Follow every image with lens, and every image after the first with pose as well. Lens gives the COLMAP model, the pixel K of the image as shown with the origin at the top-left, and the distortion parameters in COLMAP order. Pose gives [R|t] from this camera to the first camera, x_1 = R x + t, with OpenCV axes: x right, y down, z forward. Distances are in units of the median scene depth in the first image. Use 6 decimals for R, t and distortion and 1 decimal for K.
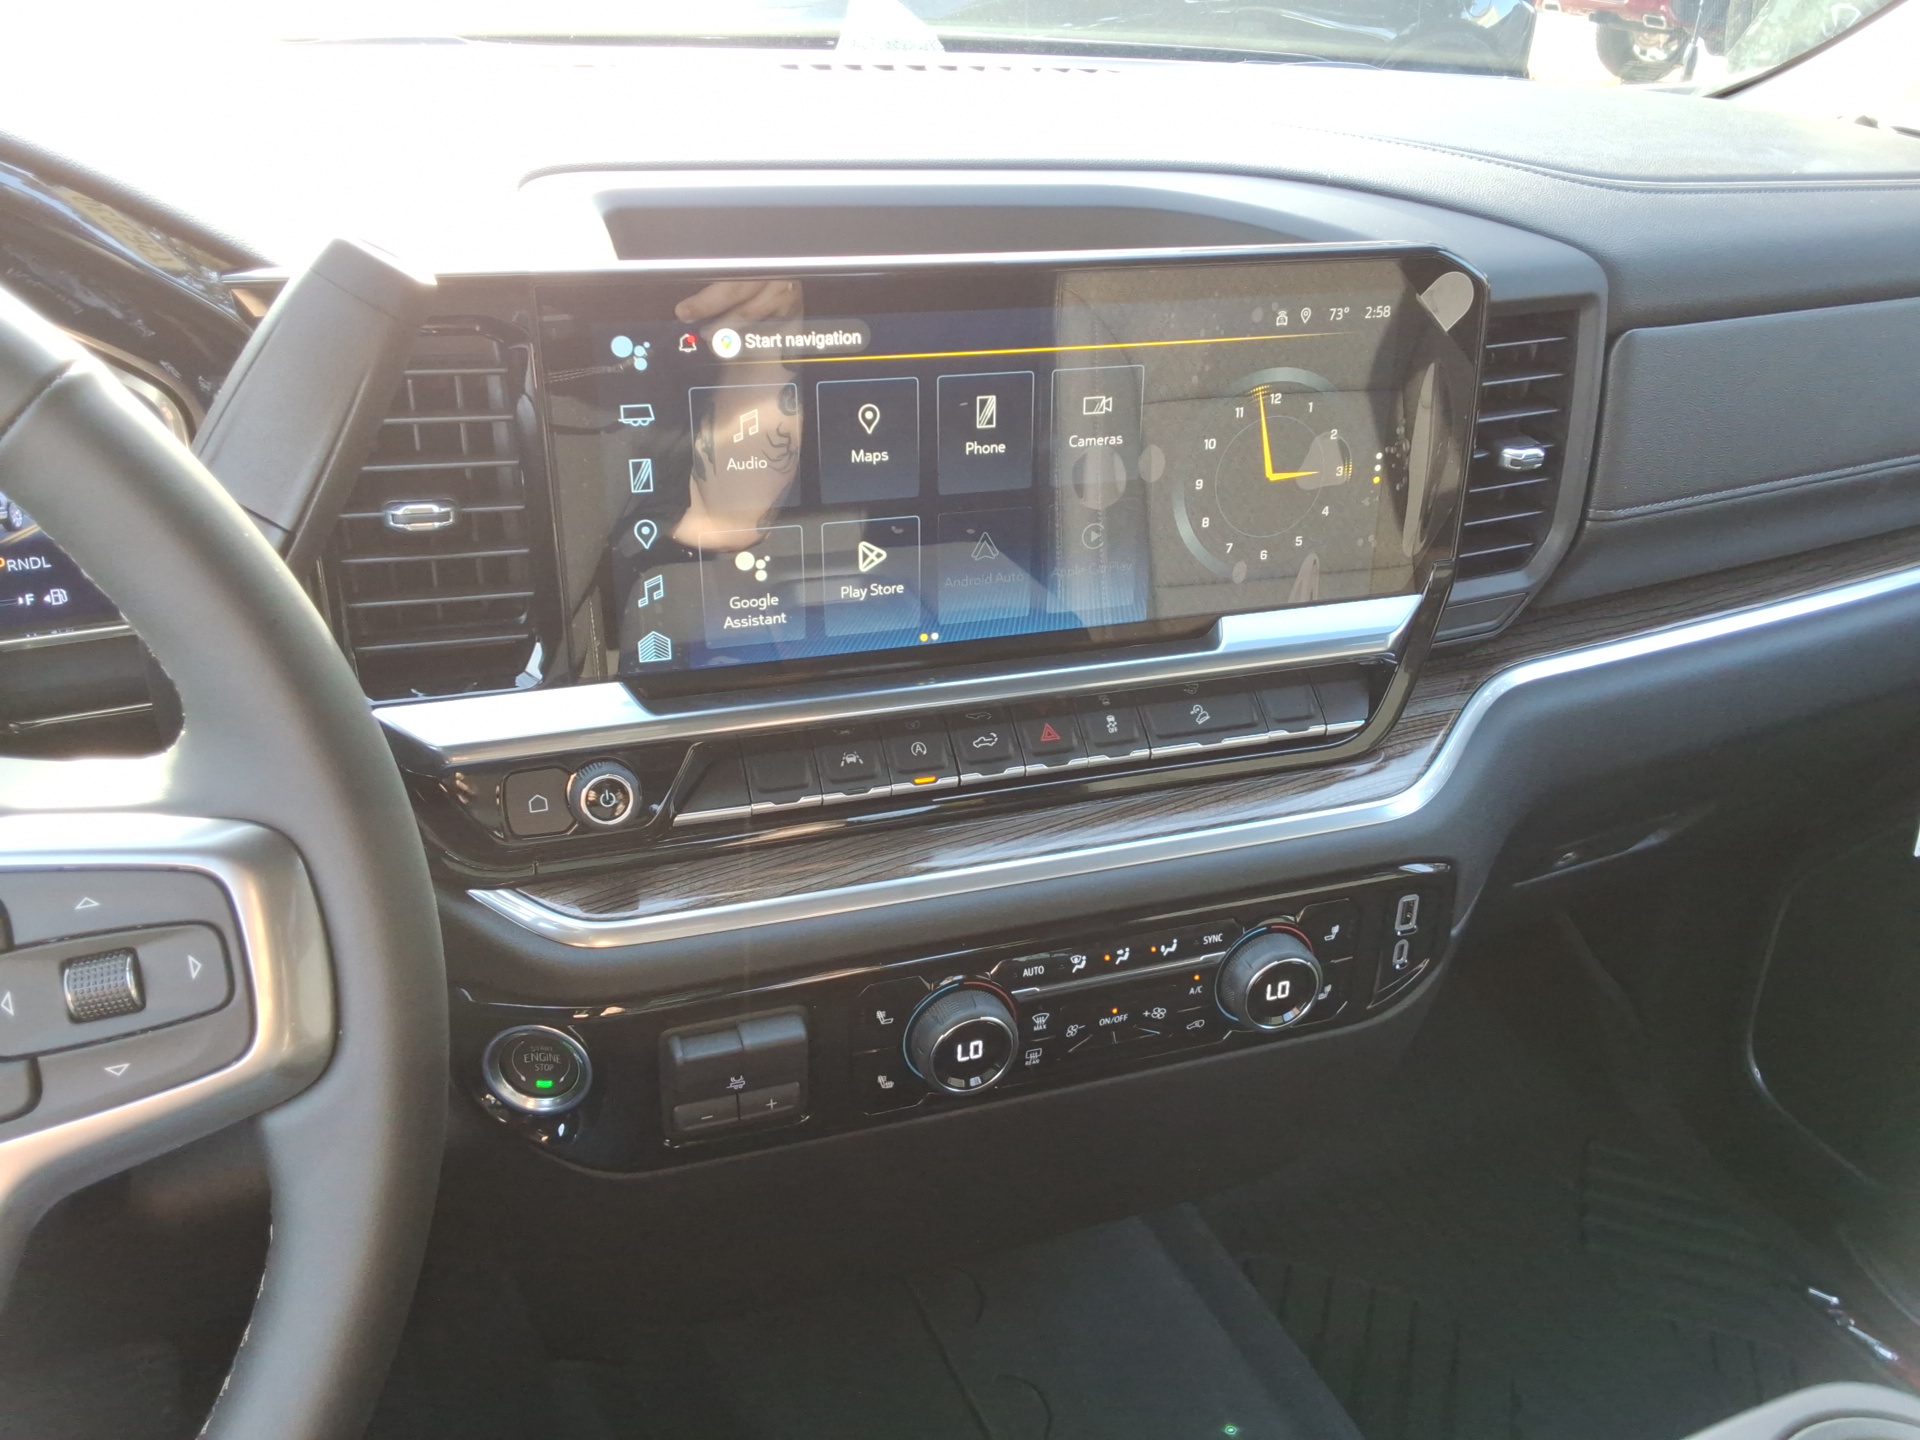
lens RADIAL K [[1533.1, 0, 974.5], [0, 1533.1, 706.6], [0, 0, 1]] dist [0.099697, -0.154393]
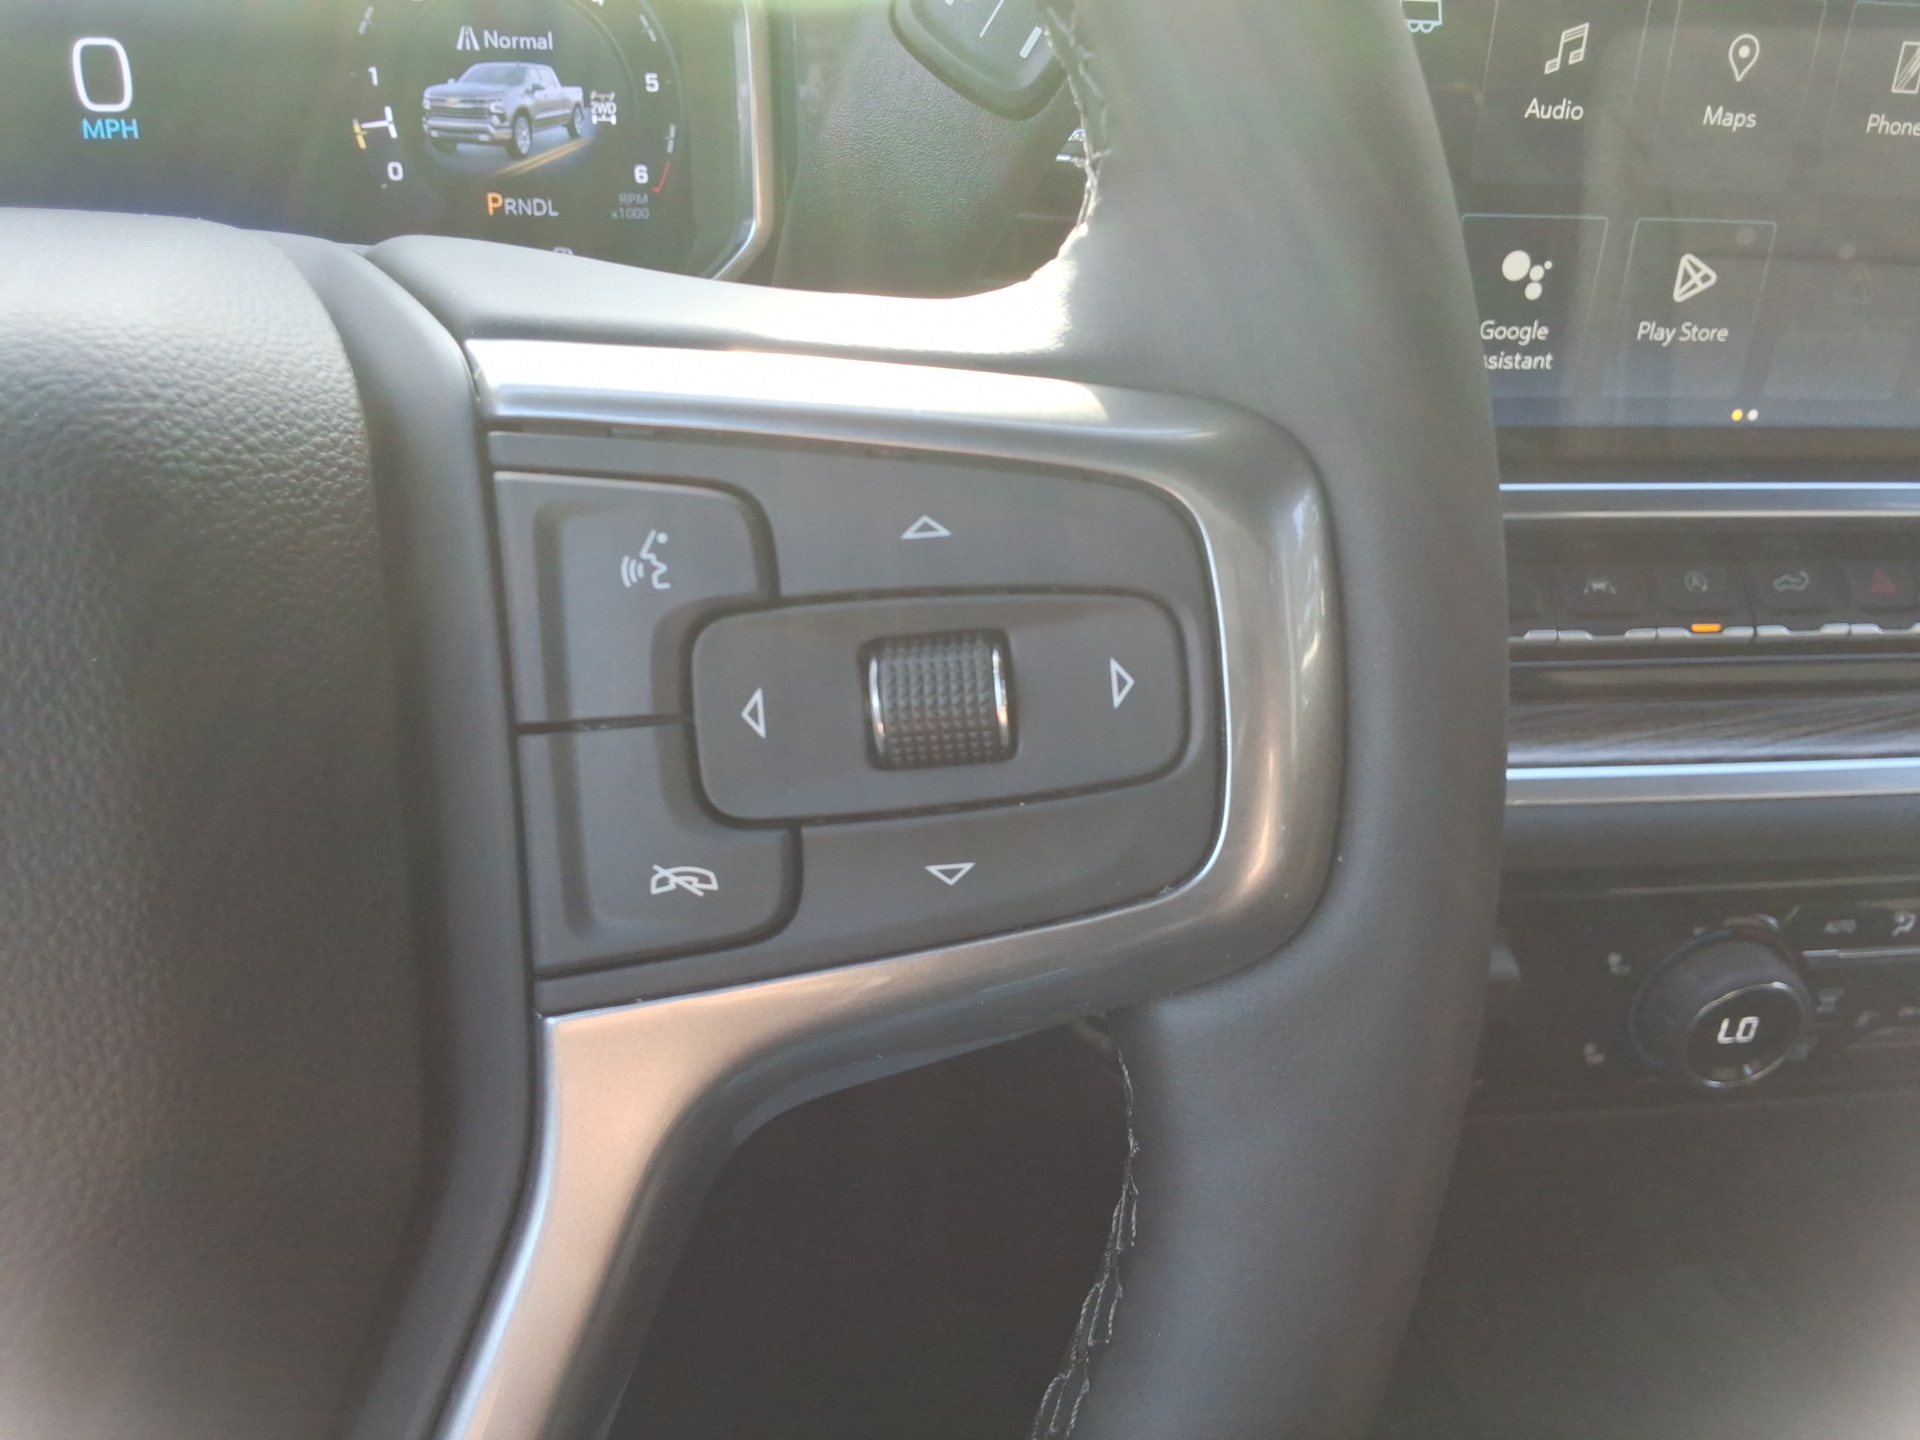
lens RADIAL K [[1533.1, 0, 964.4], [0, 1533.1, 704.8], [0, 0, 1]] dist [0.099697, -0.154393]
pose [[0.981762, 0.109195, -0.155628, -0.256704], [-0.102111, 0.993369, 0.052832, 0.083253], [0.160365, -0.035977, 0.986402, 0.284330]]
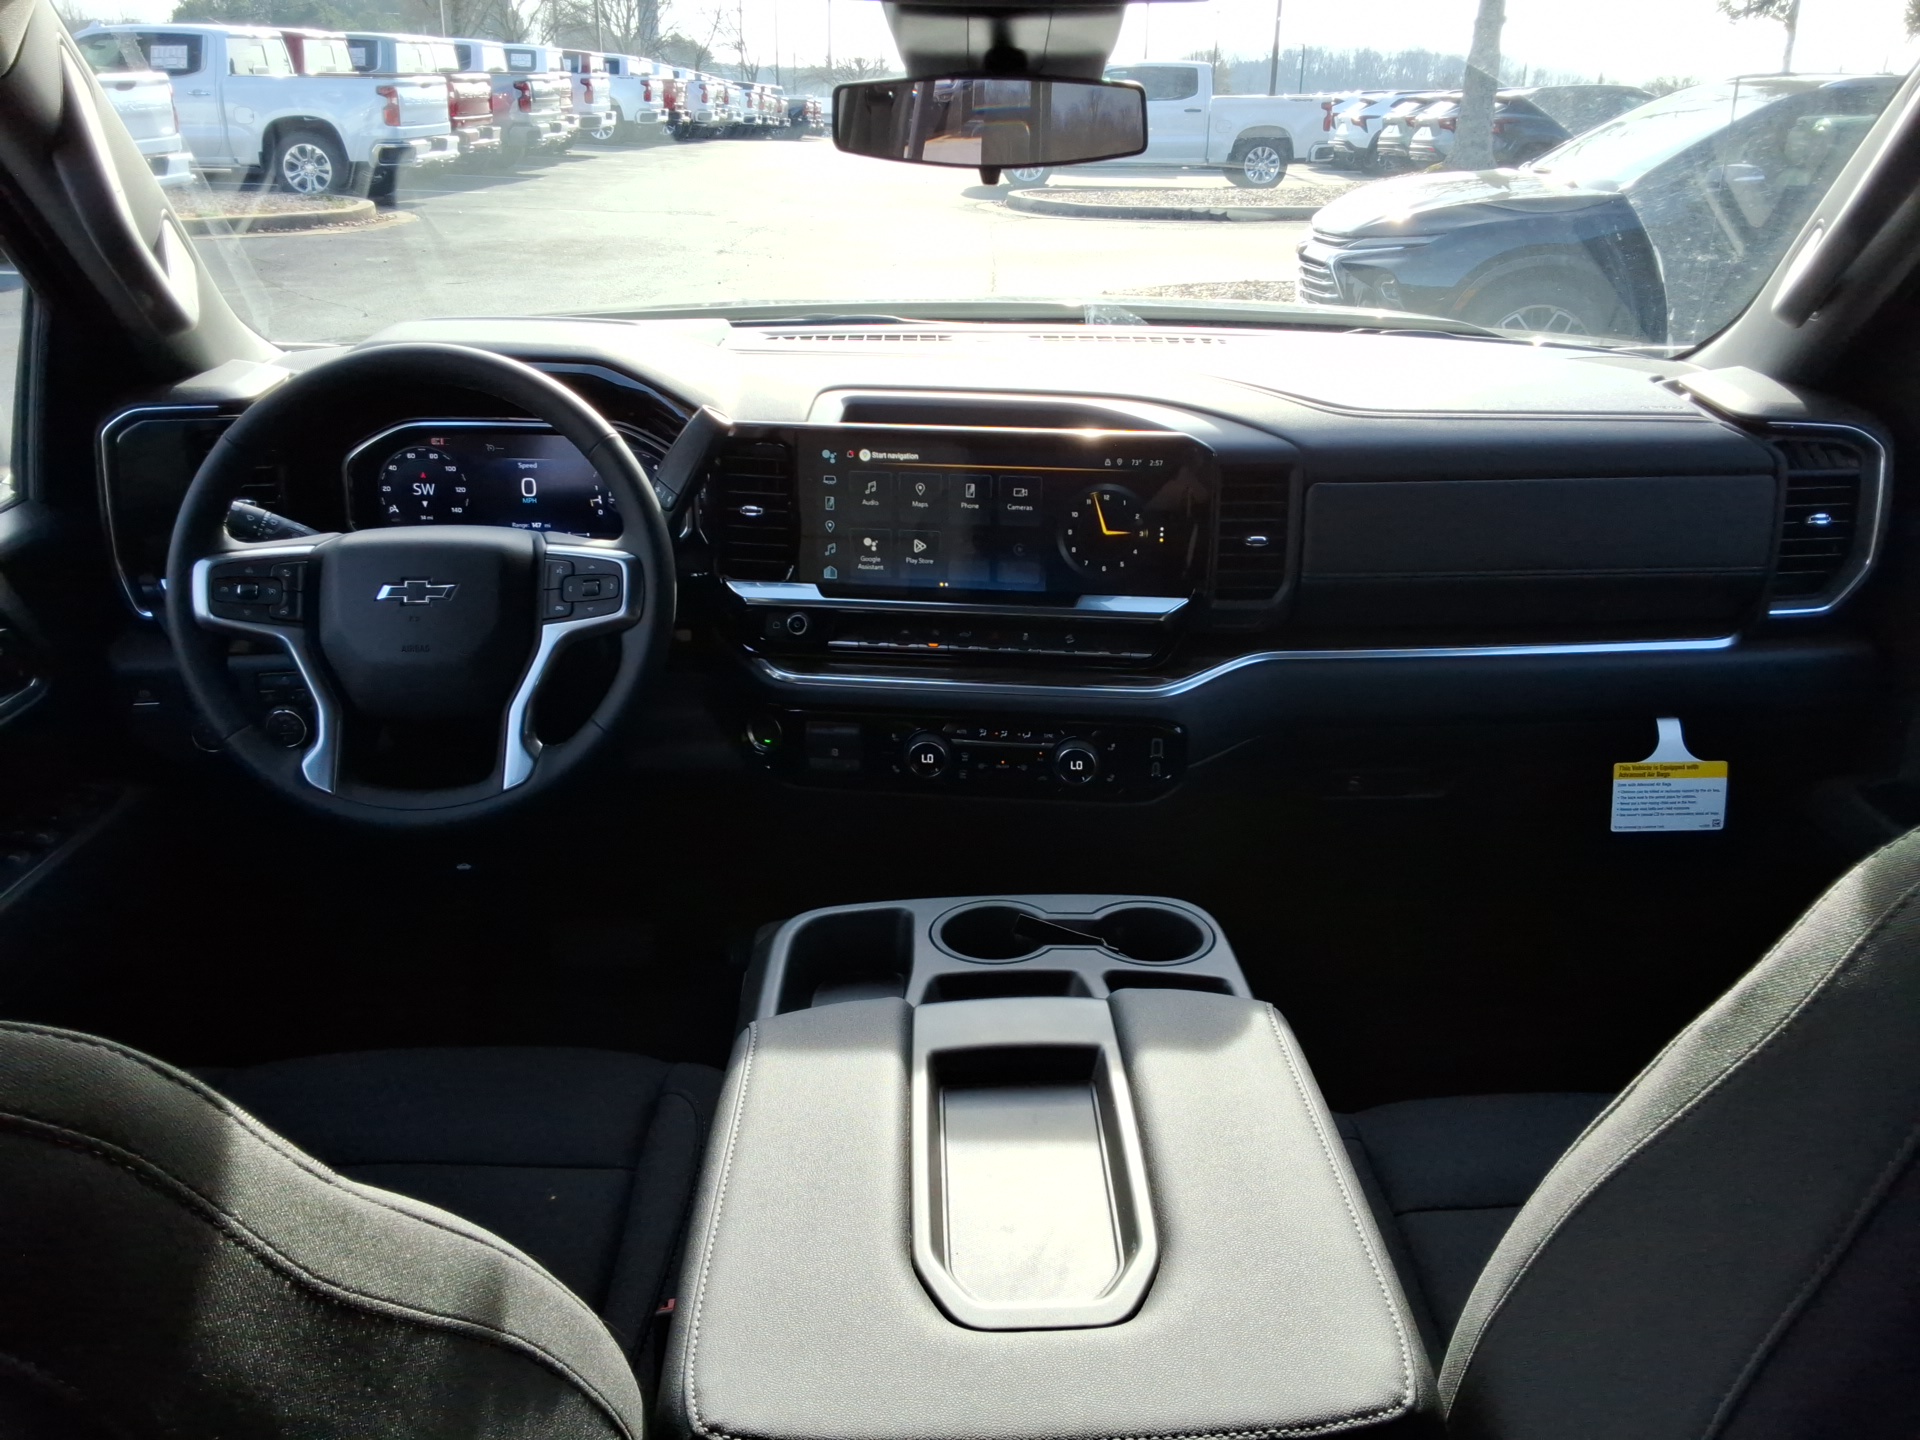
lens RADIAL K [[1547.1, 0, 1011.2], [0, 1547.1, 726.8], [0, 0, 1]] dist [0.034920, -0.054944]
pose [[0.912237, 0.125953, -0.389820, 1.064161], [-0.166955, 0.983258, -0.073003, 0.340077], [0.374099, 0.131679, 0.917993, -1.157906]]
